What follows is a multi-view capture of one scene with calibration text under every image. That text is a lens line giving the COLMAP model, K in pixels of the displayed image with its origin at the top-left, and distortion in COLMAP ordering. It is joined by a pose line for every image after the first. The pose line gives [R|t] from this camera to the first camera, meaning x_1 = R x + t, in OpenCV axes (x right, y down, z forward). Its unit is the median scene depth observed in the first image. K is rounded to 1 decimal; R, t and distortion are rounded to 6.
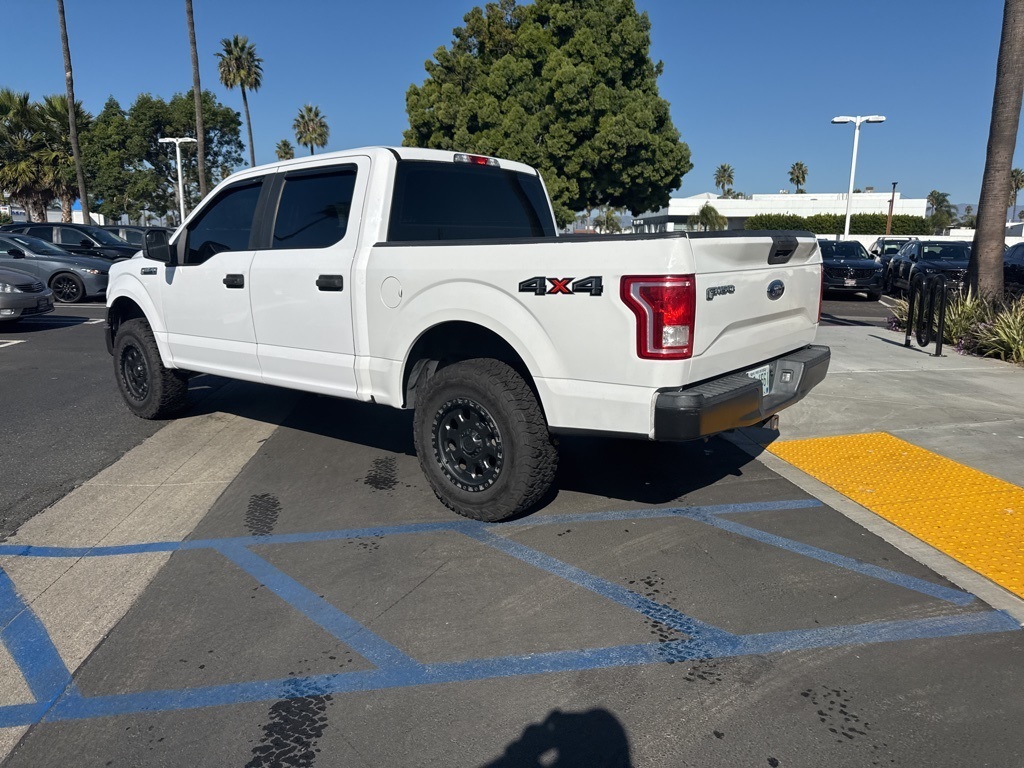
lens RADIAL K [[724.7, 0, 506.6], [0, 724.7, 388.7], [0, 0, 1]] dist [0.024011, -0.025062]
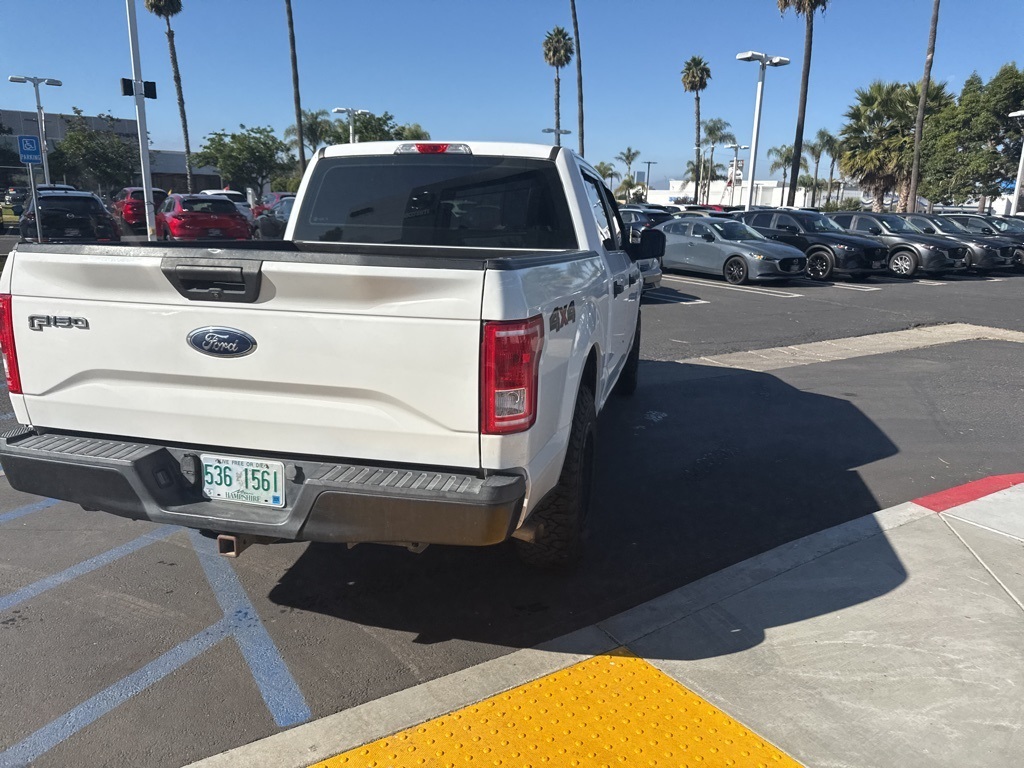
lens RADIAL K [[730.1, 0, 517.8], [0, 730.1, 384.4], [0, 0, 1]] dist [0.010056, -0.010167]
pose [[0.441374, 0.211010, -0.872160, 0.201030], [-0.197598, 0.970955, 0.134913, -0.045543], [0.875296, 0.112790, 0.470250, 0.179743]]
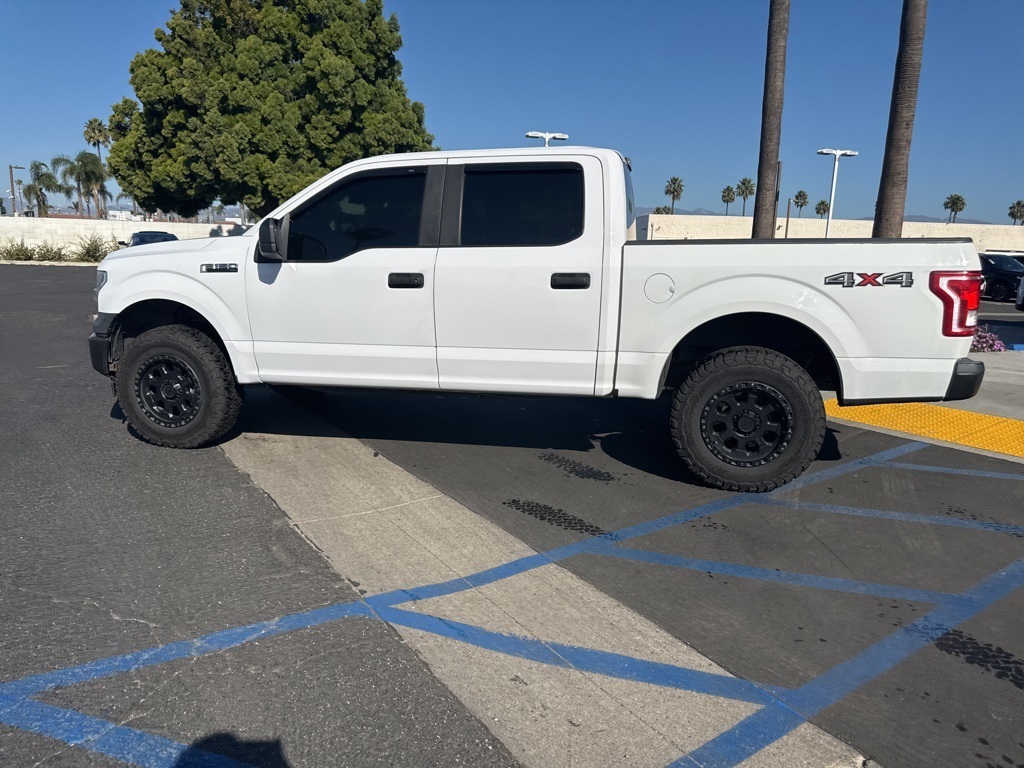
lens RADIAL K [[725.7, 0, 505.3], [0, 725.7, 377.5], [0, 0, 1]] dist [0.026198, -0.031592]
pose [[0.887983, -0.068192, 0.454793, -0.177568], [0.072921, 0.997312, 0.007161, -0.005724], [-0.454058, 0.026805, 0.890569, 0.035108]]
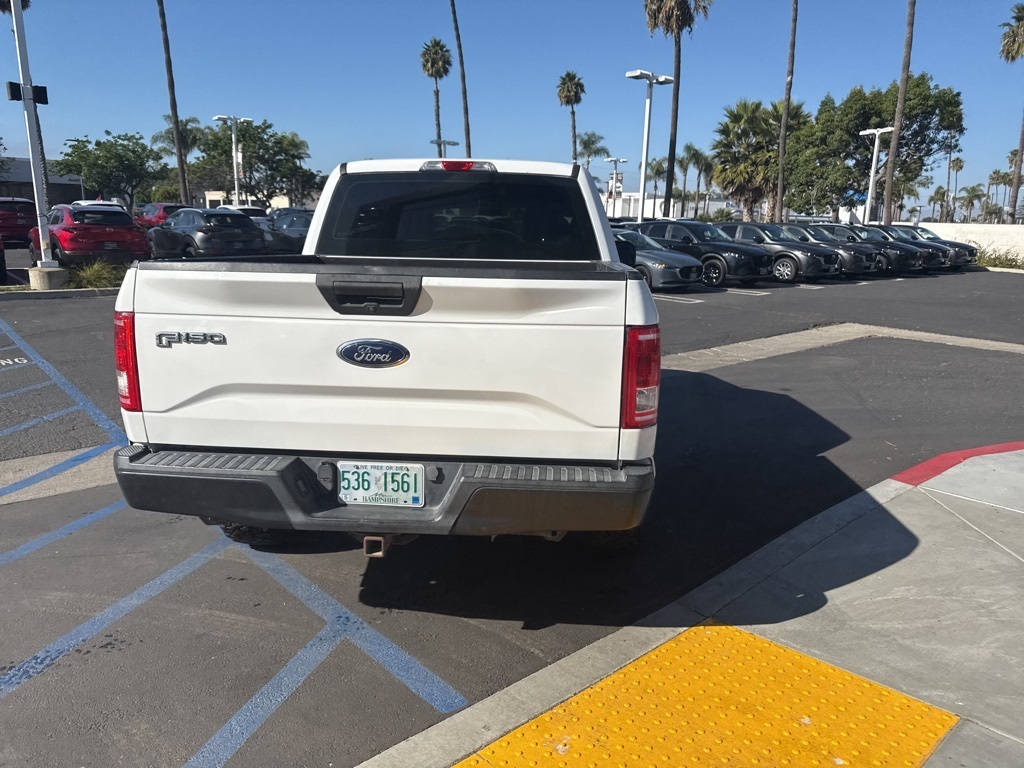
lens RADIAL K [[730.8, 0, 506.9], [0, 730.8, 385.3], [0, 0, 1]] dist [0.008152, -0.008389]
pose [[0.570917, 0.182556, -0.800454, 0.189040], [-0.178965, 0.979192, 0.095674, -0.037075], [0.801265, 0.088632, 0.591709, 0.136063]]
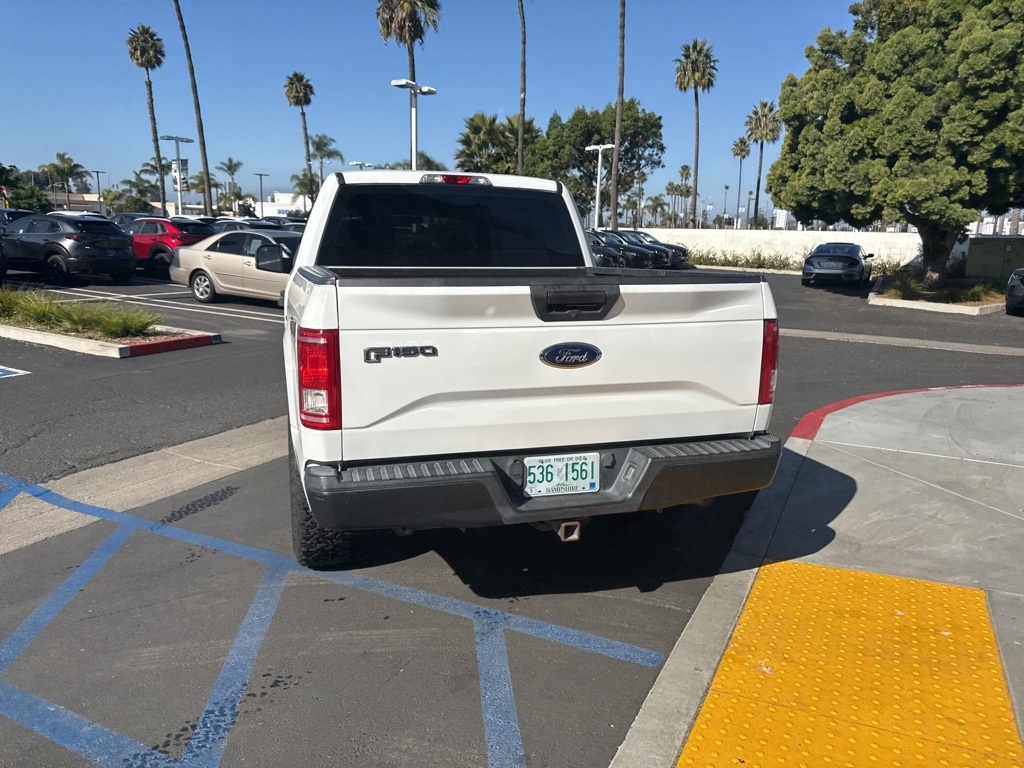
lens RADIAL K [[729.4, 0, 508.6], [0, 729.4, 372.7], [0, 0, 1]] dist [0.011820, -0.008674]
pose [[0.825849, 0.116385, -0.551750, 0.140238], [-0.125908, 0.991825, 0.020755, -0.024086], [0.549655, 0.052329, 0.833751, 0.067462]]
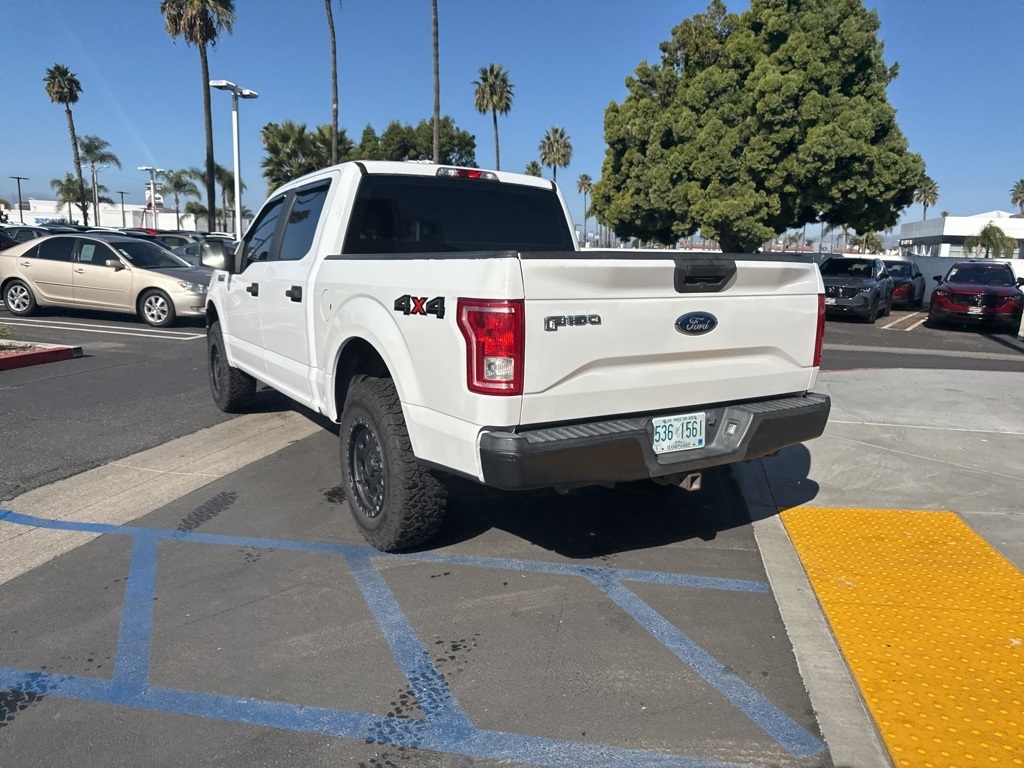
lens RADIAL K [[728.2, 0, 507.3], [0, 728.2, 384.0], [0, 0, 1]] dist [0.018918, -0.020434]
pose [[0.946855, 0.077562, -0.312171, 0.082965], [-0.086732, 0.996110, -0.015577, -0.006625], [0.309748, 0.041824, 0.949898, 0.027502]]
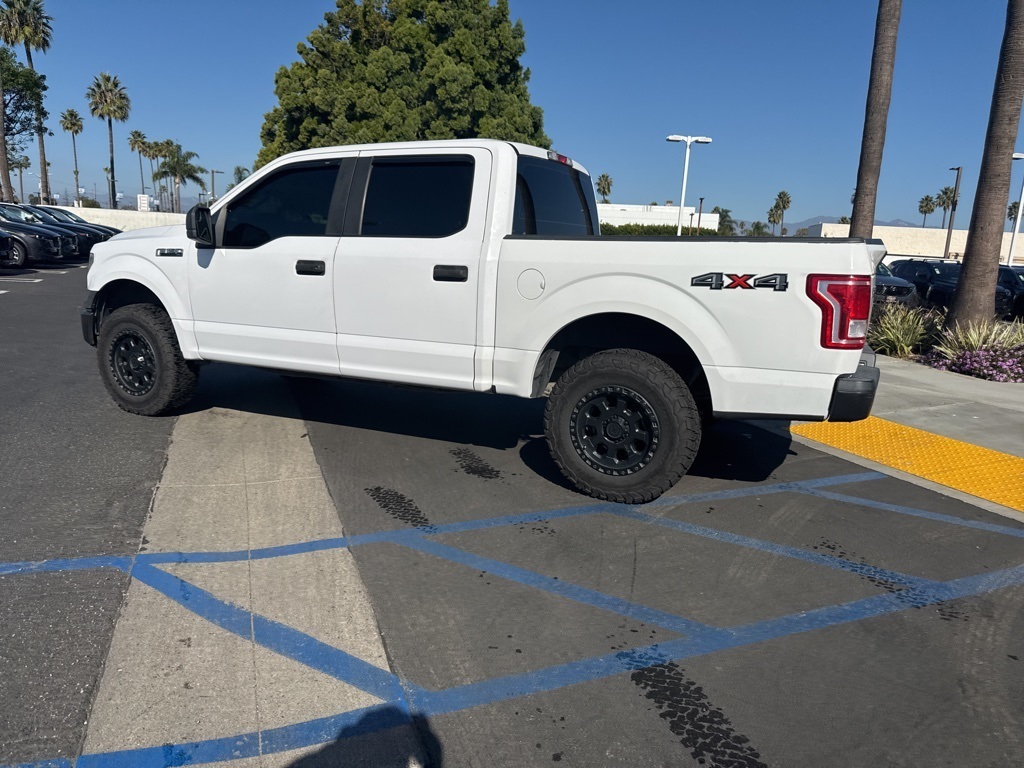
lens RADIAL K [[727.0, 0, 506.8], [0, 727.0, 380.4], [0, 0, 1]] dist [0.009833, -0.007582]
pose [[0.967892, -0.004504, 0.251325, -0.094470], [0.006294, 0.999960, -0.006319, 0.002115], [-0.251287, 0.007698, 0.967882, 0.004499]]
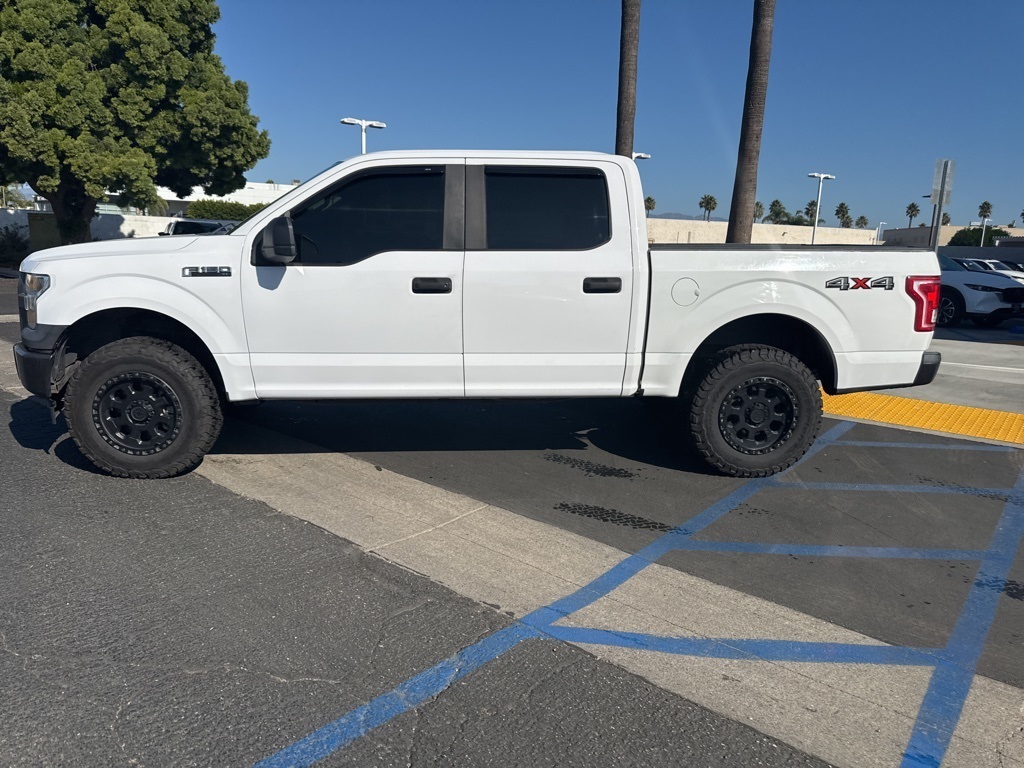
lens RADIAL K [[726.6, 0, 507.1], [0, 726.6, 386.1], [0, 0, 1]] dist [0.016251, -0.018105]
pose [[0.722992, -0.116083, 0.681034, -0.237248], [0.106245, 0.992738, 0.056422, -0.017054], [-0.682638, 0.031563, 0.730075, 0.079632]]
